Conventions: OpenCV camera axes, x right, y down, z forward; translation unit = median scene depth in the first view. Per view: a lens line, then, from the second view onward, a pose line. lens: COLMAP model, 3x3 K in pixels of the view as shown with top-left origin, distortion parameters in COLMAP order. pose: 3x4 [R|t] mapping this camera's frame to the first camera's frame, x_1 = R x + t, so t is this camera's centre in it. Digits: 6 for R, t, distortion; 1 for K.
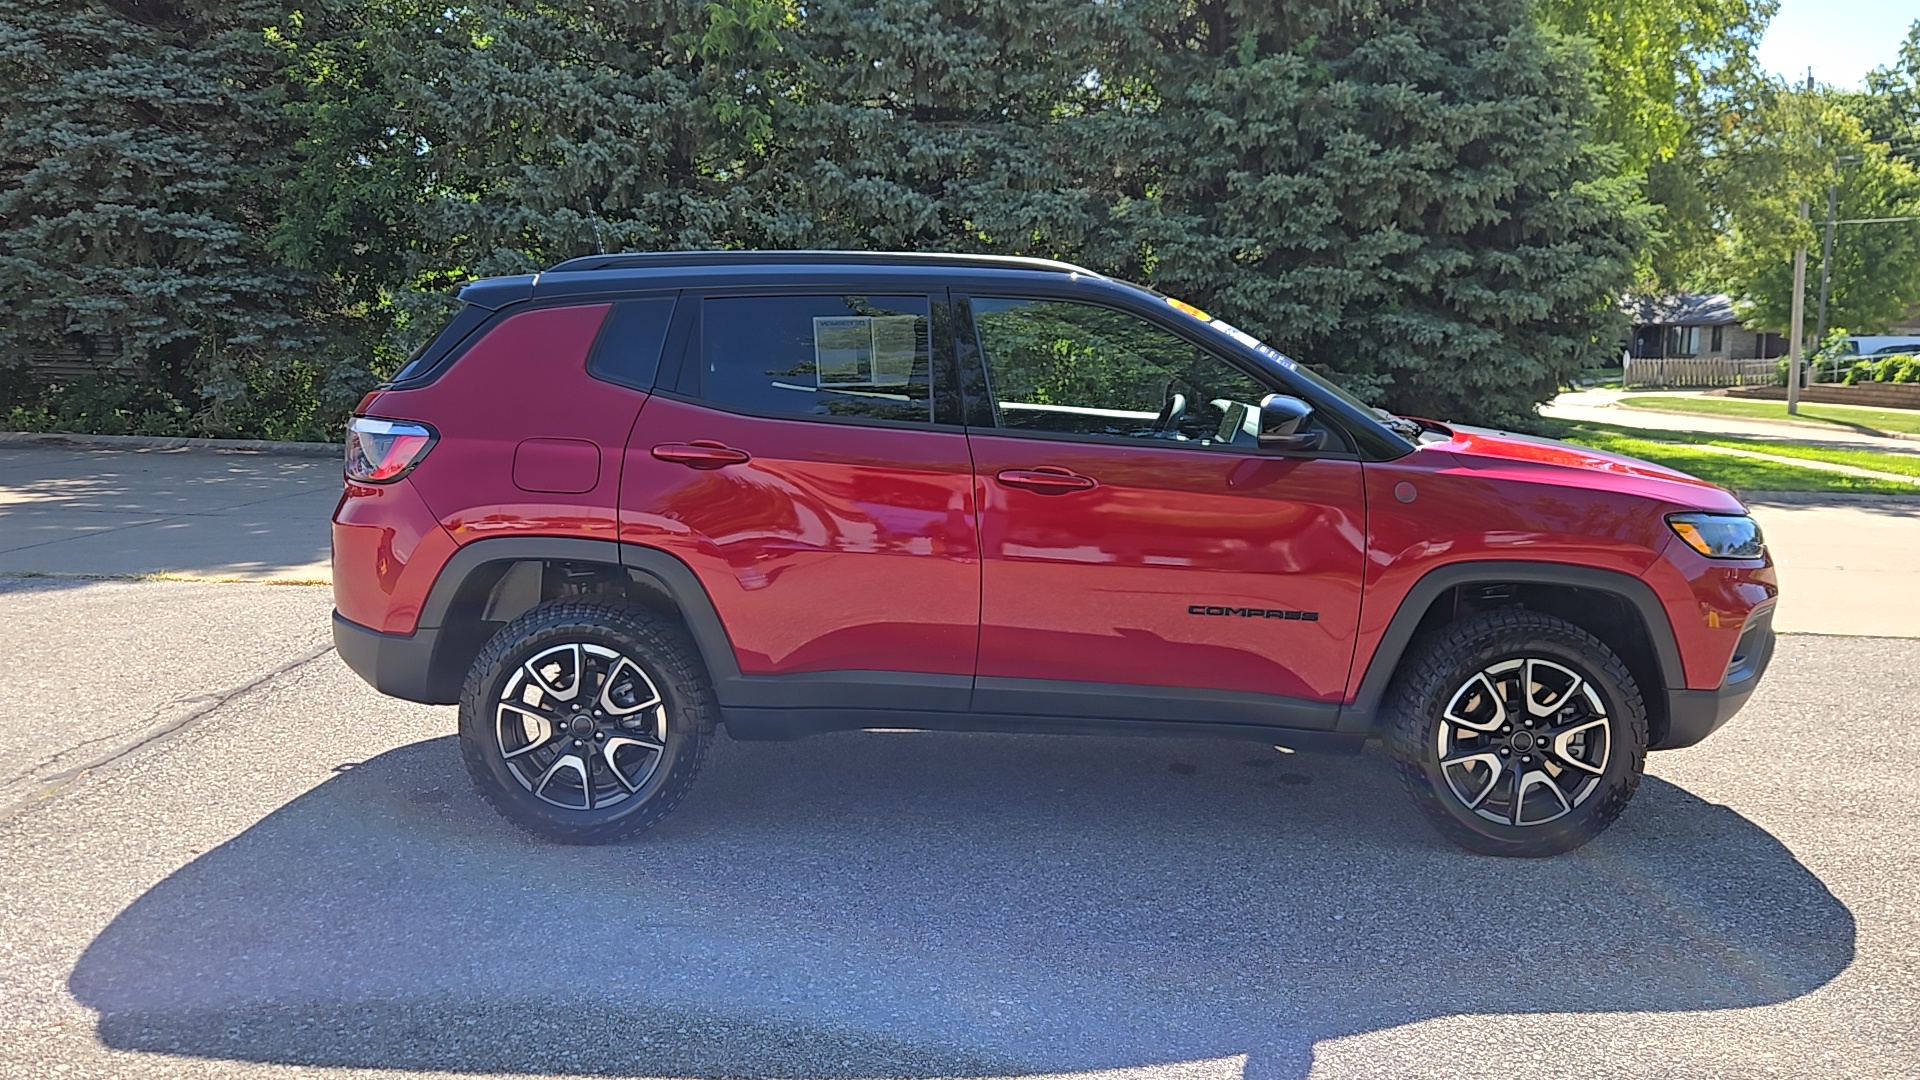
lens RADIAL K [[1601.1, 0, 954.4], [0, 1601.1, 526.1], [0, 0, 1]] dist [0.008010, 0.006816]
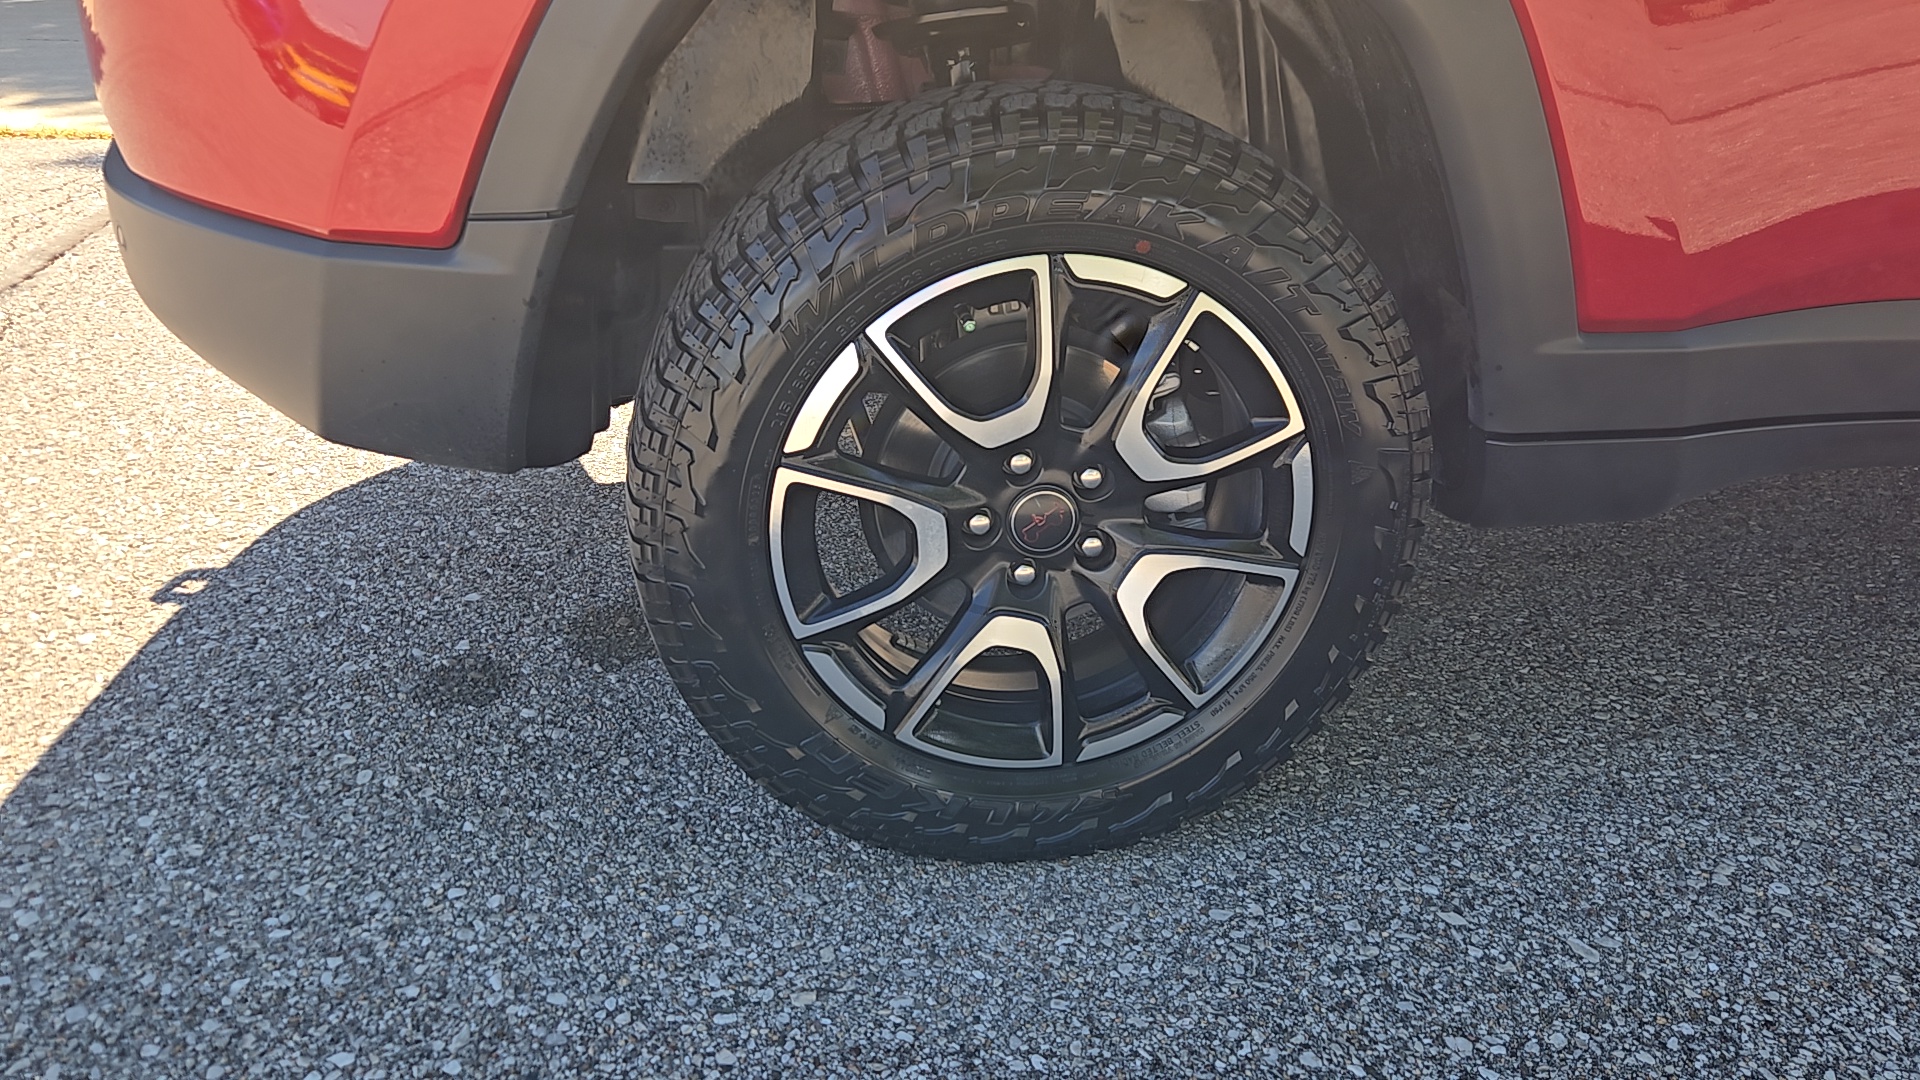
lens RADIAL K [[1601.1, 0, 954.4], [0, 1601.1, 526.1], [0, 0, 1]] dist [0.008010, 0.006816]
pose [[0.987889, -0.063843, 0.141418, -0.292421], [0.022924, 0.961479, 0.273922, 0.041020], [-0.153458, -0.267363, 0.951298, 0.709146]]
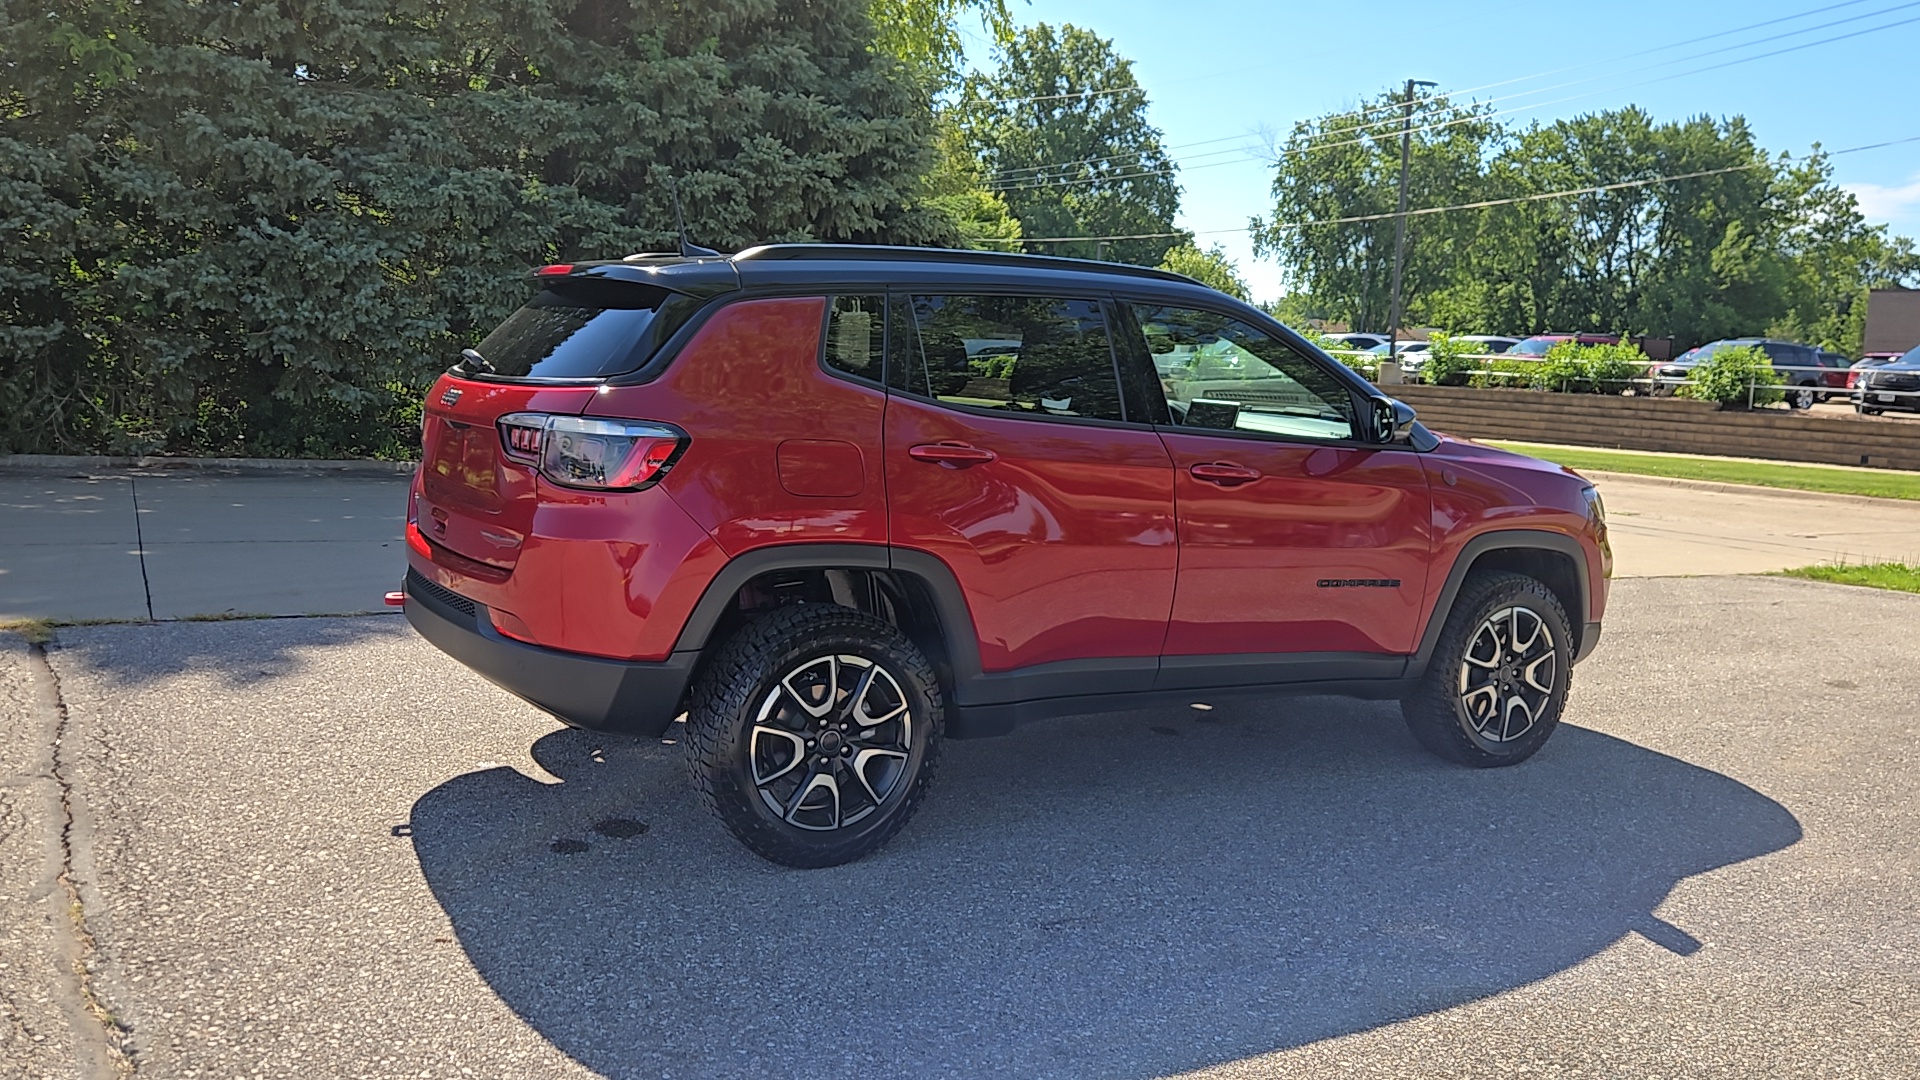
lens RADIAL K [[1601.1, 0, 954.4], [0, 1601.1, 526.1], [0, 0, 1]] dist [0.008010, 0.006816]
pose [[0.855507, -0.036977, 0.516469, -0.654475], [0.033415, 0.999310, 0.016196, -0.015792], [-0.516711, 0.003402, 0.856153, 0.148924]]
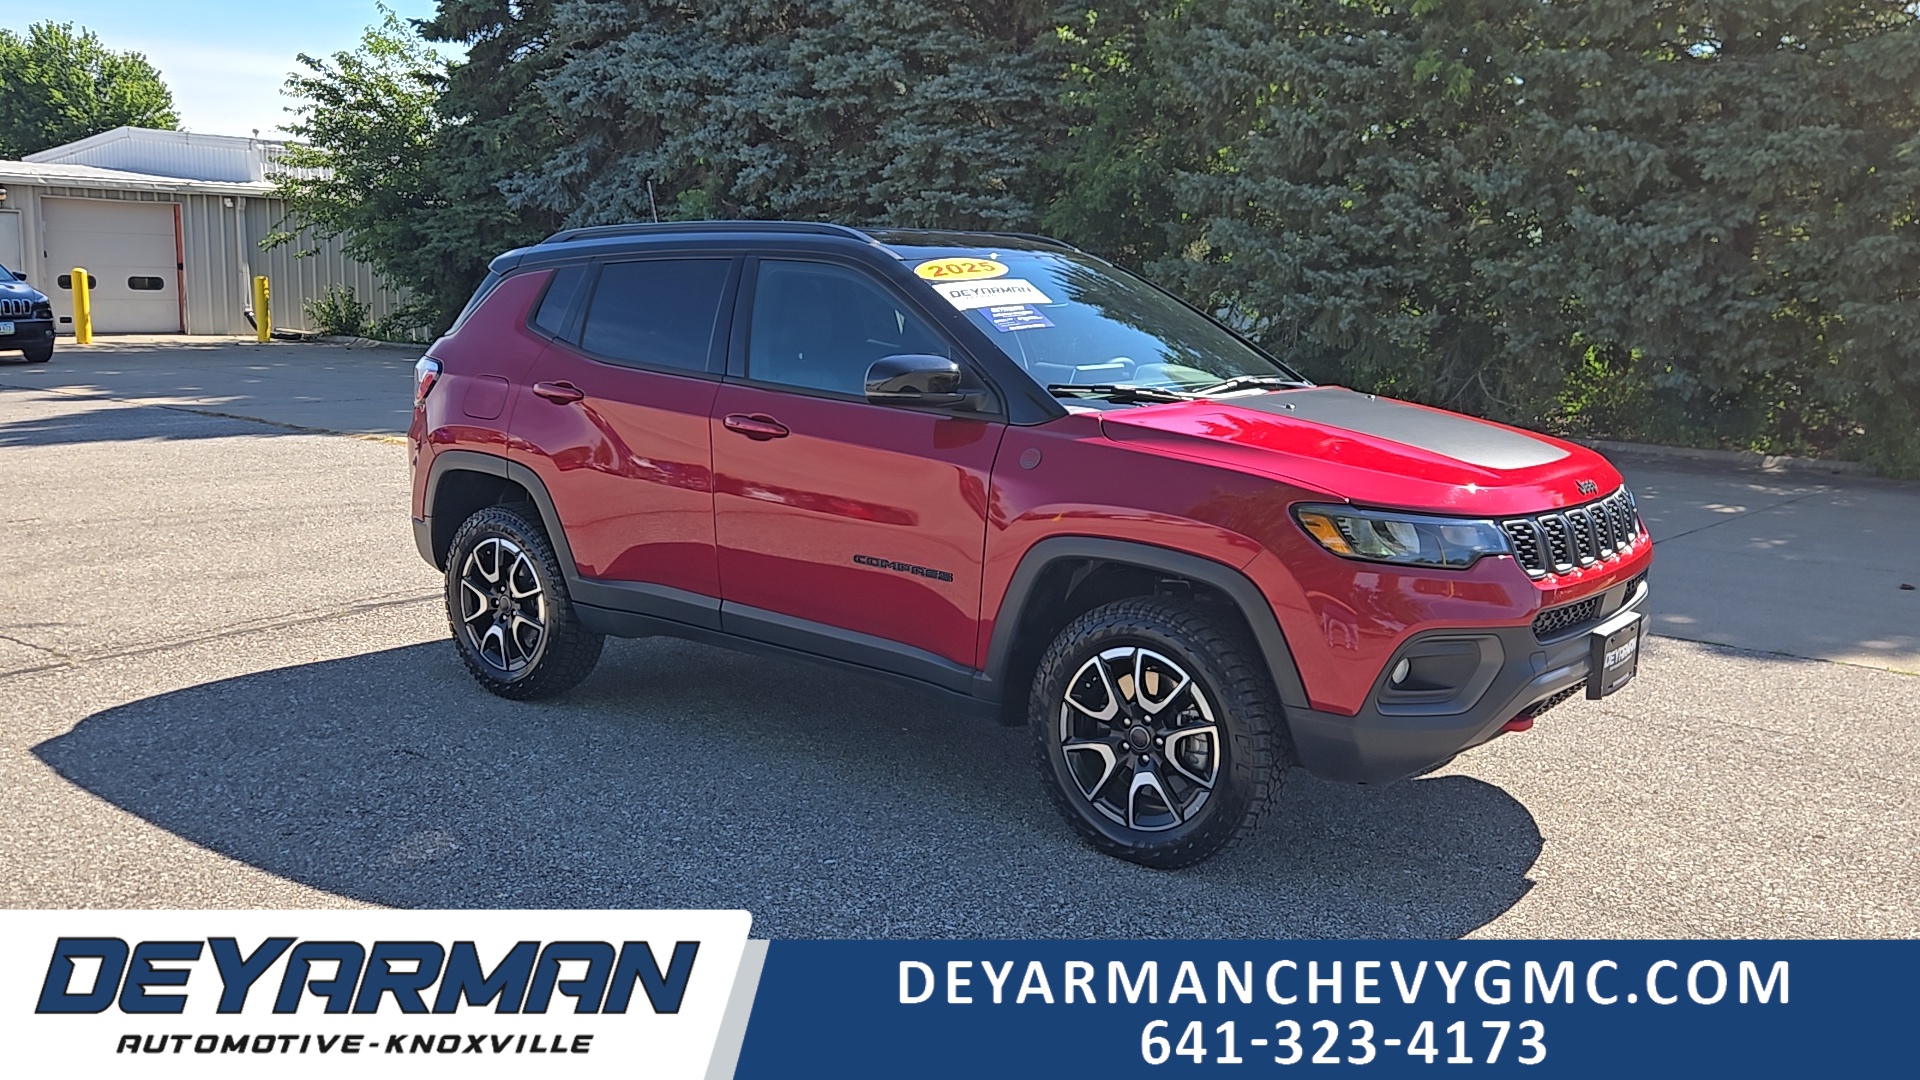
lens RADIAL K [[1601.1, 0, 954.4], [0, 1601.1, 526.1], [0, 0, 1]] dist [0.008010, 0.006816]
pose [[0.794108, 0.086005, -0.601660, 0.808510], [-0.074222, 0.996251, 0.044448, -0.019517], [0.603227, 0.009360, 0.797514, 0.201638]]
